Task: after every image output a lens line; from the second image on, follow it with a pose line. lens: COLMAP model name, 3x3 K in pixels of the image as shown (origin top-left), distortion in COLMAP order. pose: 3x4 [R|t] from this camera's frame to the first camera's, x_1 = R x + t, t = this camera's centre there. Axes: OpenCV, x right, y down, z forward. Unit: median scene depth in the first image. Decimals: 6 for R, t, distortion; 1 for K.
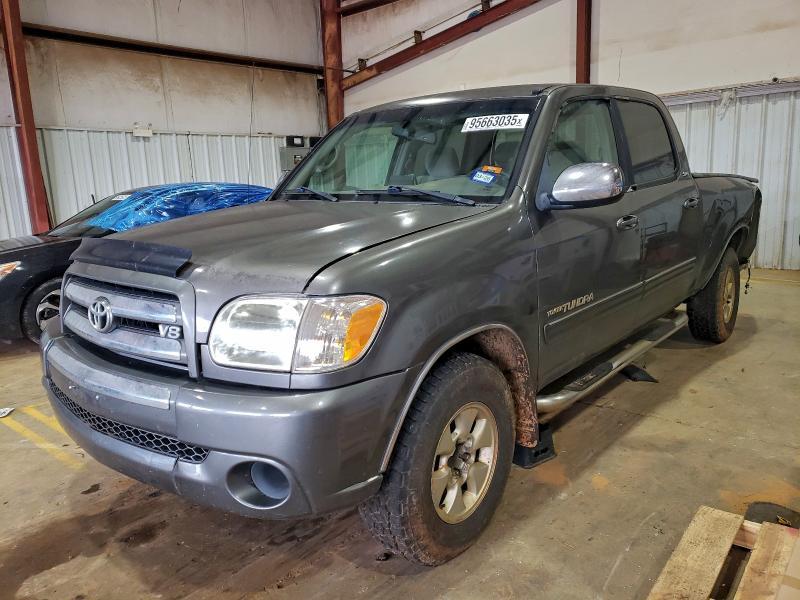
lens RADIAL K [[621.2, 0, 393.2], [0, 621.2, 297.9], [0, 0, 1]] dist [0.041304, -0.004511]
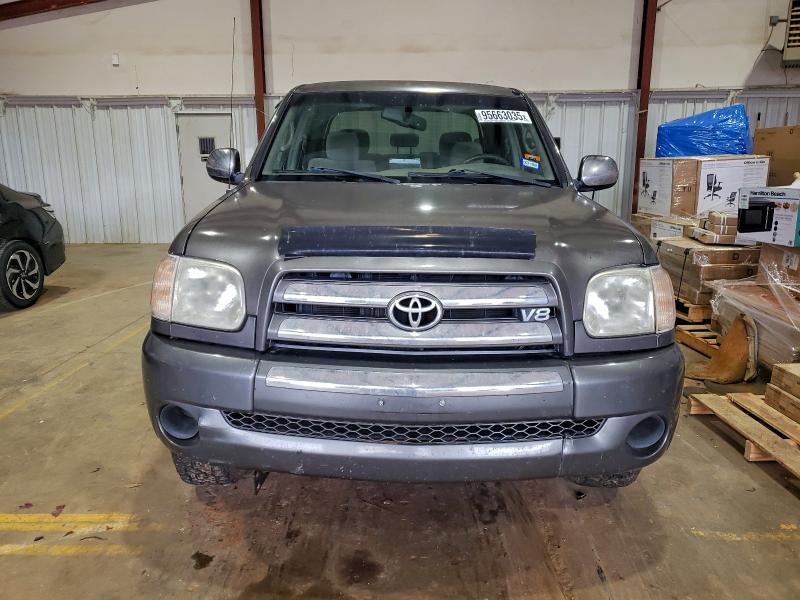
lens RADIAL K [[621.2, 0, 393.2], [0, 621.2, 297.9], [0, 0, 1]] dist [0.041304, -0.004511]
pose [[0.754995, -0.103573, 0.647500, -0.795847], [0.091713, 0.994420, 0.052127, -0.029708], [-0.649286, 0.020029, 0.760281, 0.281007]]
